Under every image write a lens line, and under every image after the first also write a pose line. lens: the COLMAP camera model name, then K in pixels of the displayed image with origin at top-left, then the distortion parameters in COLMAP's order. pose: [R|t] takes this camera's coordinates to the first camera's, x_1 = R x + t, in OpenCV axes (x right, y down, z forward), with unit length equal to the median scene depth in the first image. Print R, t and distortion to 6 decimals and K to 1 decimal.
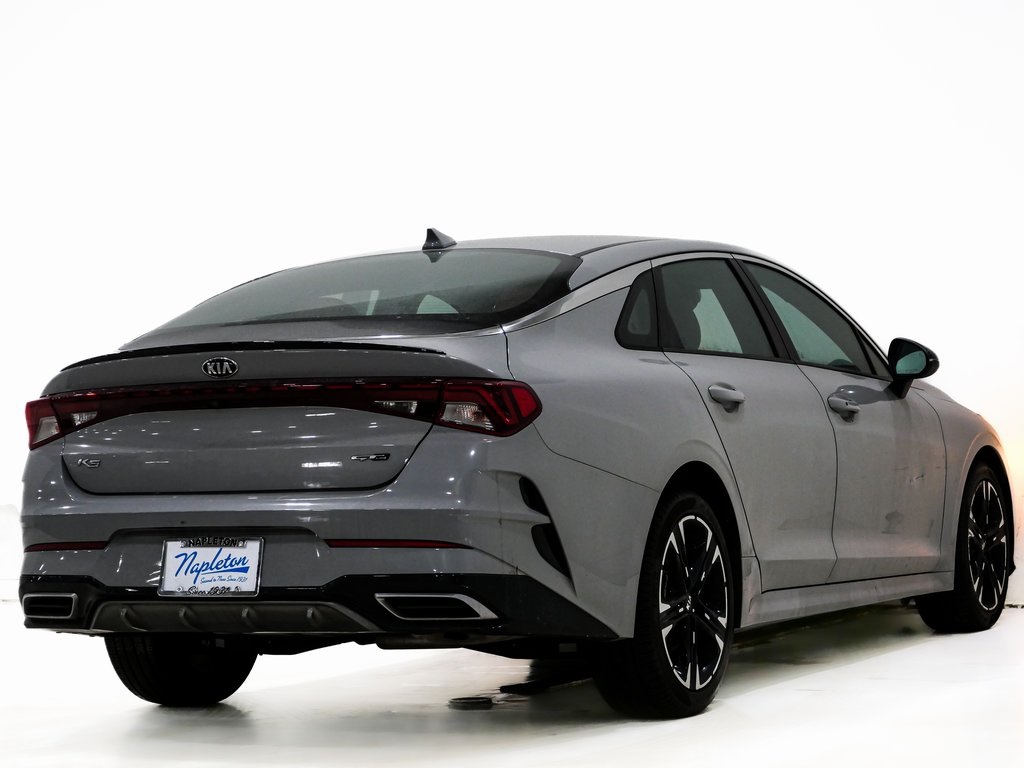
lens RADIAL K [[2624.8, 0, 511.6], [0, 2624.8, 380.7], [0, 0, 1]] dist [-0.309224, 0.000000]
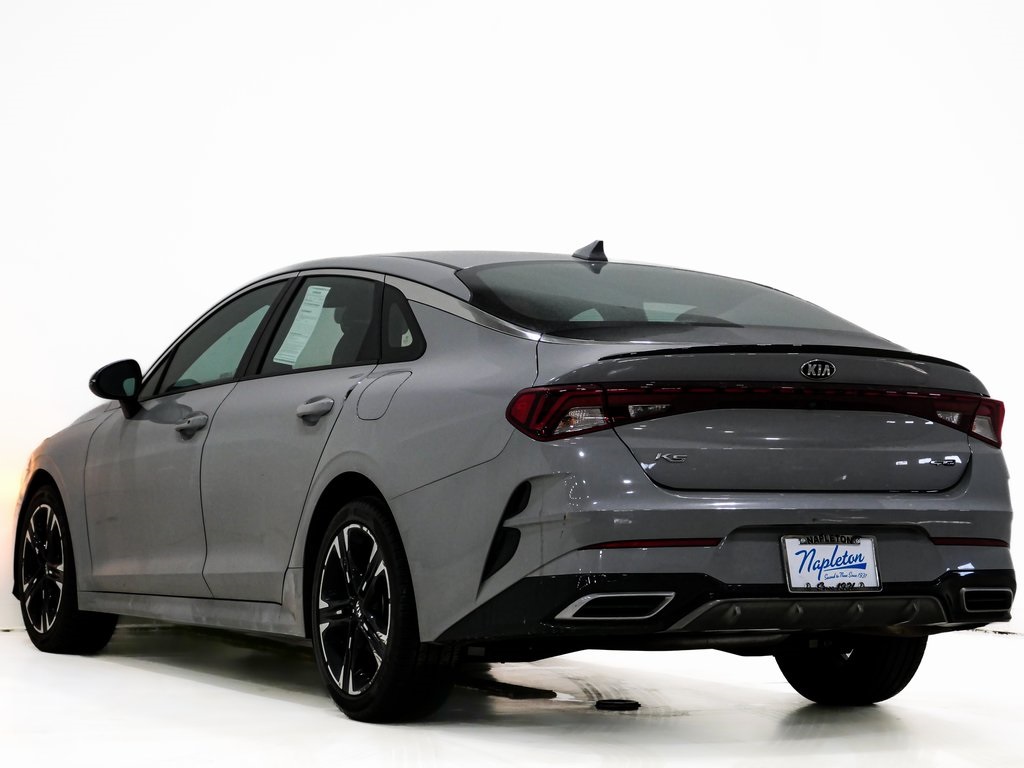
lens RADIAL K [[2596.4, 0, 512.4], [0, 2596.4, 385.6], [0, 0, 1]] dist [0.249317, 0.000000]
pose [[0.616767, 0.057342, 0.785054, -1.000537], [-0.047158, 0.998243, -0.035865, 0.044070], [-0.785732, -0.014901, 0.618388, 0.463757]]
